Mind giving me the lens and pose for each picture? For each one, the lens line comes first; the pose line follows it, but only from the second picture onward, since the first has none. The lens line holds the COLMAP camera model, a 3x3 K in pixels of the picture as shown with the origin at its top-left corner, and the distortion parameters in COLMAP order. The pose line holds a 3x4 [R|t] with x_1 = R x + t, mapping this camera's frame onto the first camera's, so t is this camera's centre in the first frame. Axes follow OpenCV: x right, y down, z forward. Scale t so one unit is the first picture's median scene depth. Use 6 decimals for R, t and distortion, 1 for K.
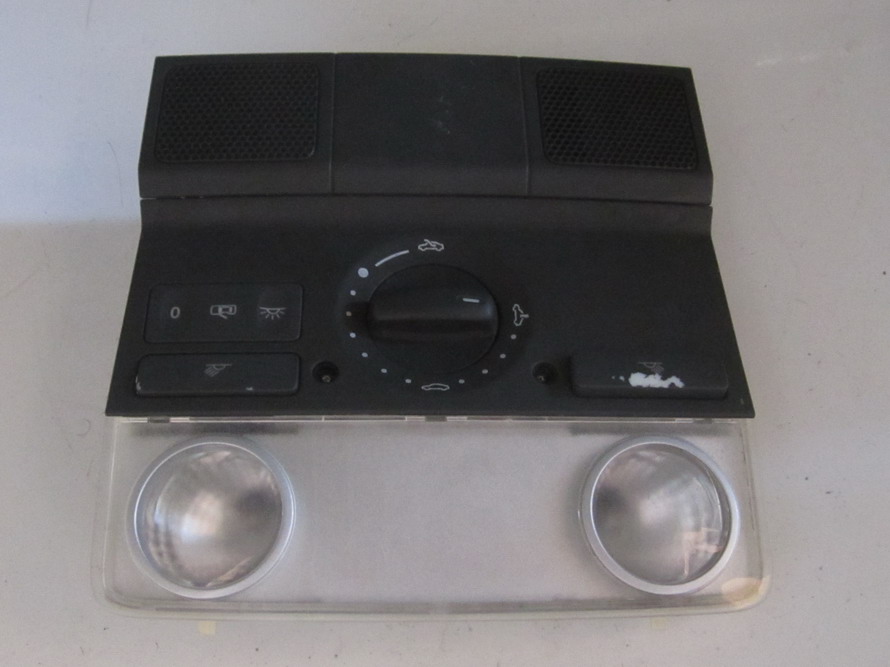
lens RADIAL K [[728.2, 0, 445.0], [0, 728.2, 333.5], [0, 0, 1]] dist [-0.001886, -0.000983]
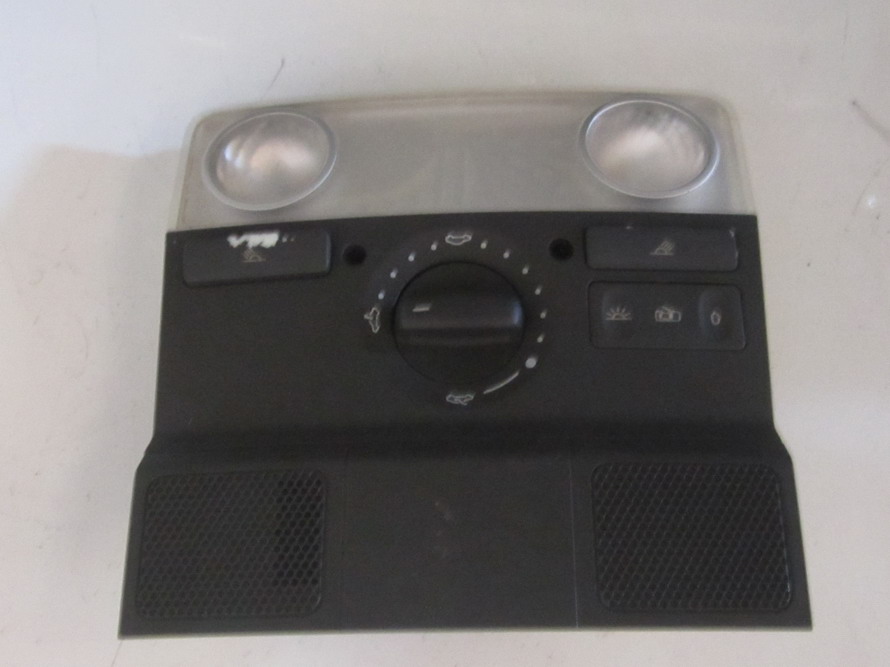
lens RADIAL K [[728.2, 0, 445.0], [0, 728.2, 333.5], [0, 0, 1]] dist [-0.001886, -0.000983]
pose [[-0.999537, -0.030084, 0.004486, -0.001801], [0.026872, -0.804316, 0.593593, -0.657606], [-0.014250, 0.593439, 0.804753, 0.208806]]
